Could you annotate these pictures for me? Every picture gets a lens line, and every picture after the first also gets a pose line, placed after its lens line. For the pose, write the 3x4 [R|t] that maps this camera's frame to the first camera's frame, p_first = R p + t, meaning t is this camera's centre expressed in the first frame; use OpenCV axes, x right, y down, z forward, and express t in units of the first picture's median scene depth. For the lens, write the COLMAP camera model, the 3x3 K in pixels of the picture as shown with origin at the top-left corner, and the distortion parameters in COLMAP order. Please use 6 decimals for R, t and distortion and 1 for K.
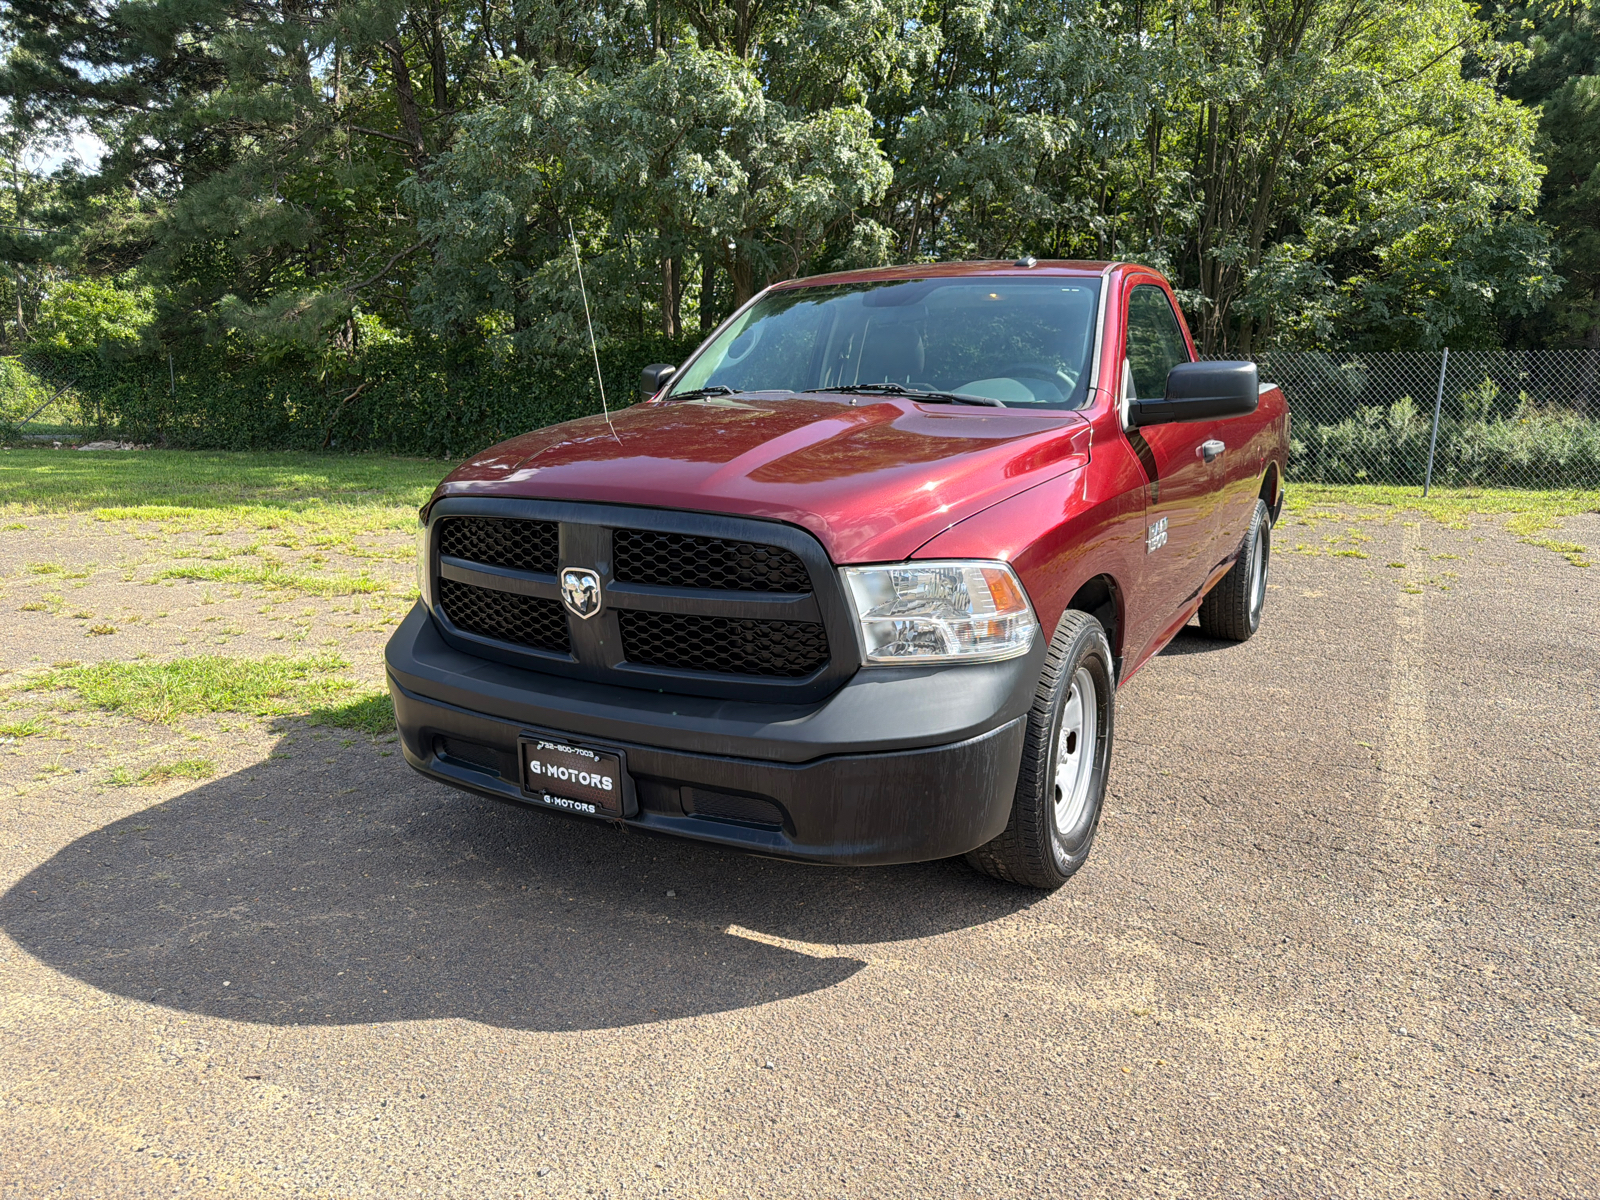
lens RADIAL K [[1116.1, 0, 798.0], [0, 1116.1, 688.9], [0, 0, 1]] dist [-0.000999, 0.003022]
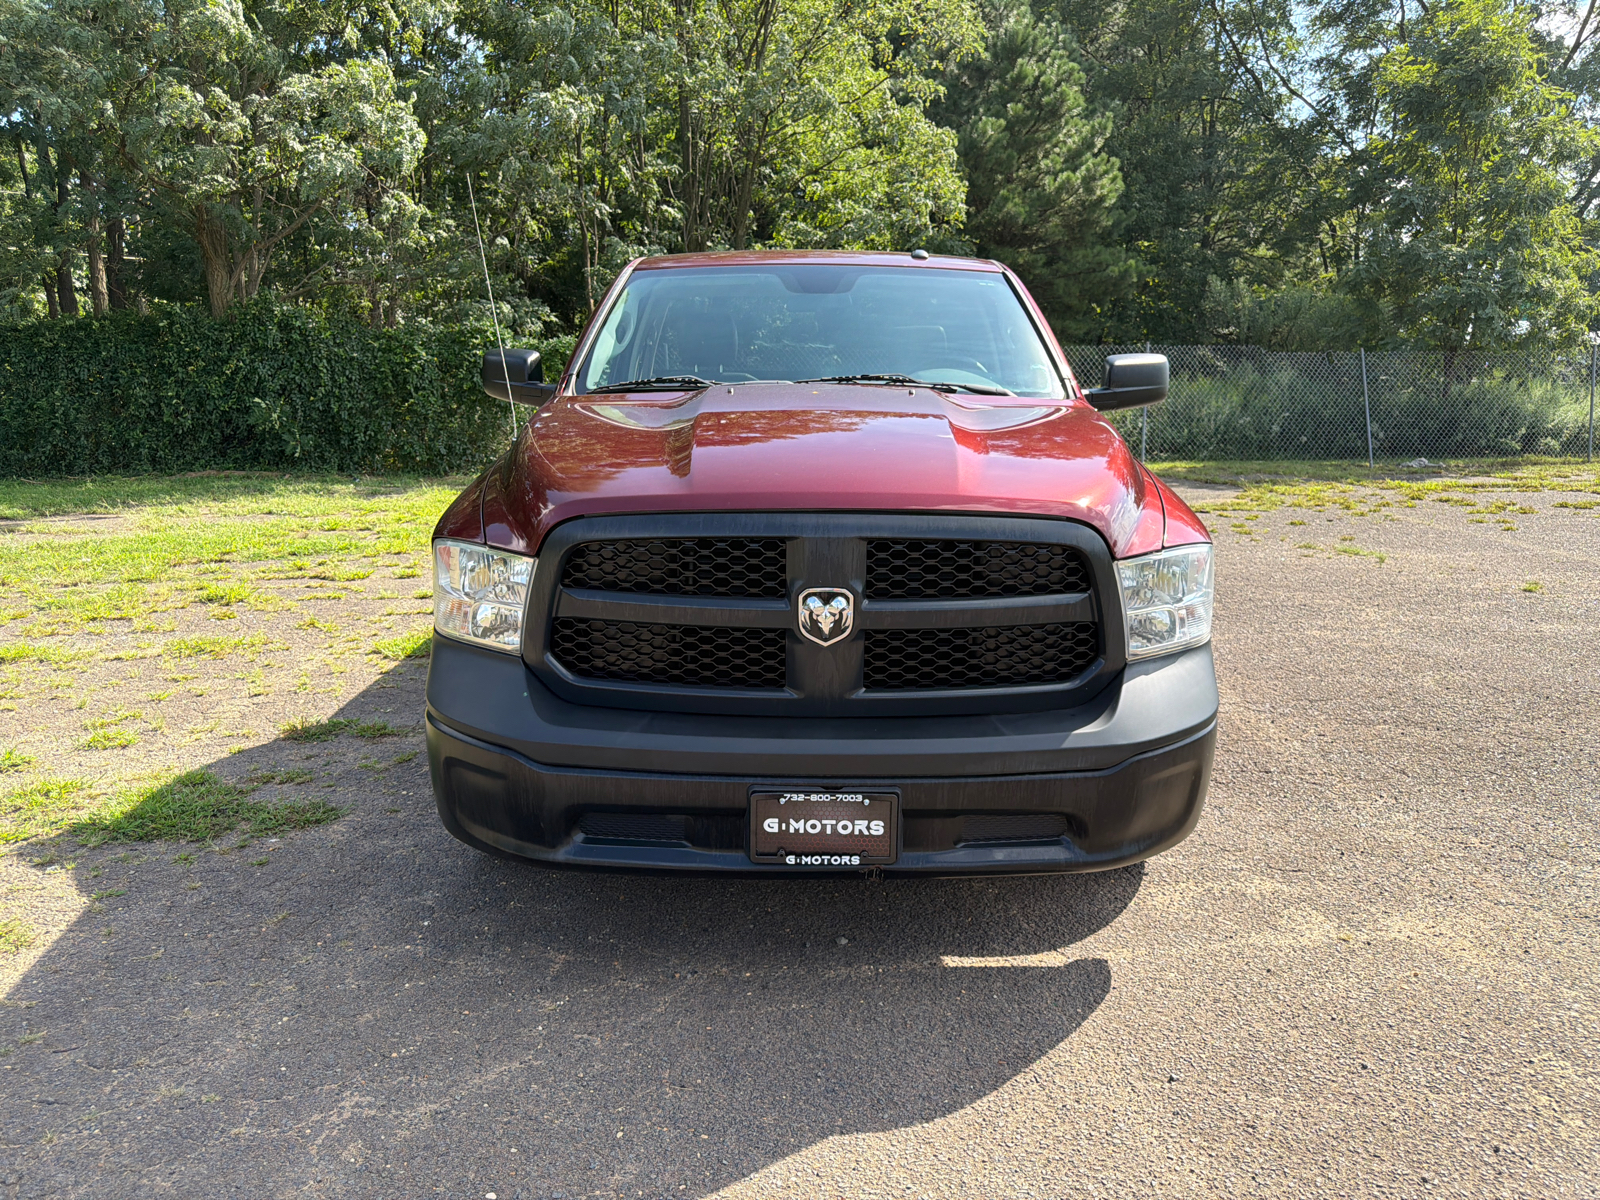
lens RADIAL K [[1128.9, 0, 801.4], [0, 1128.9, 662.9], [0, 0, 1]] dist [0.013218, -0.004145]
pose [[0.877004, -0.118472, 0.465649, -0.586899], [0.125004, 0.992011, 0.016958, -0.063260], [-0.463938, 0.043335, 0.884807, 0.218495]]
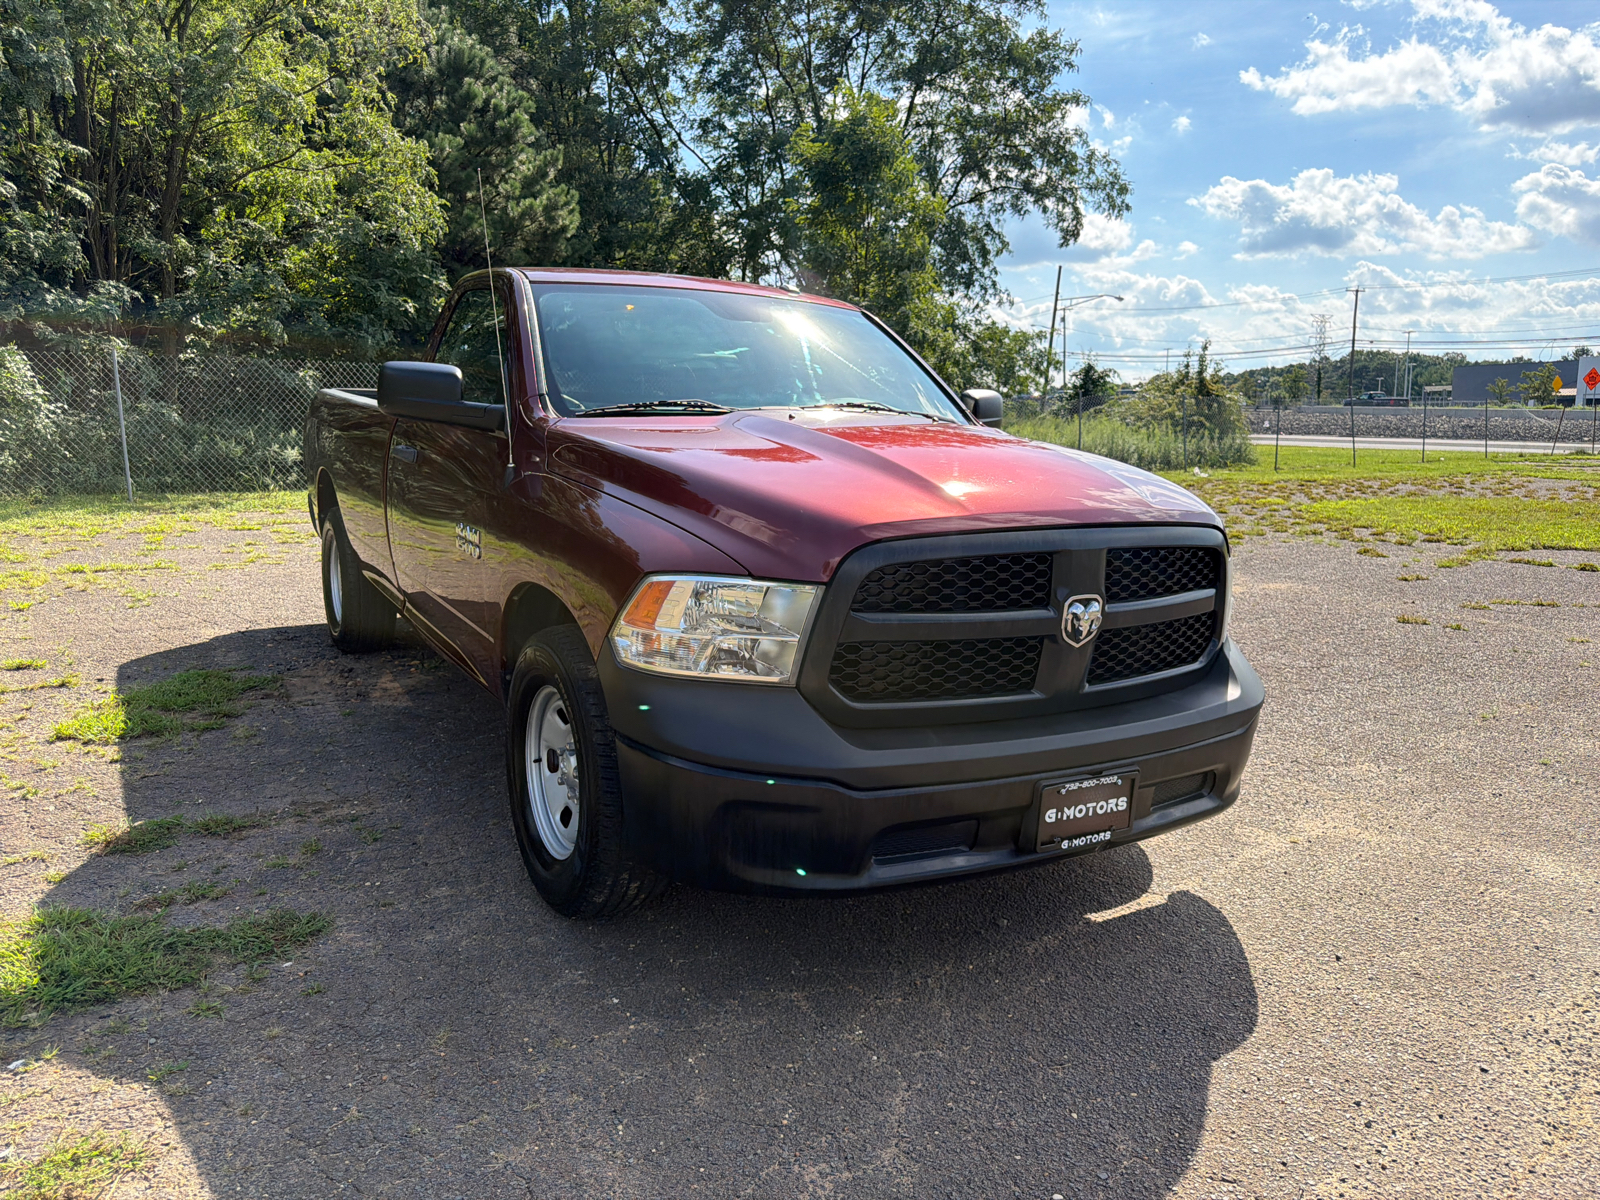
lens RADIAL K [[1122.1, 0, 796.4], [0, 1122.1, 686.3], [0, 0, 1]] dist [0.006423, -0.009139]
pose [[0.522194, -0.197335, 0.829682, -1.072031], [0.203643, 0.973571, 0.103387, -0.170530], [-0.828156, 0.114971, 0.548579, 0.636994]]
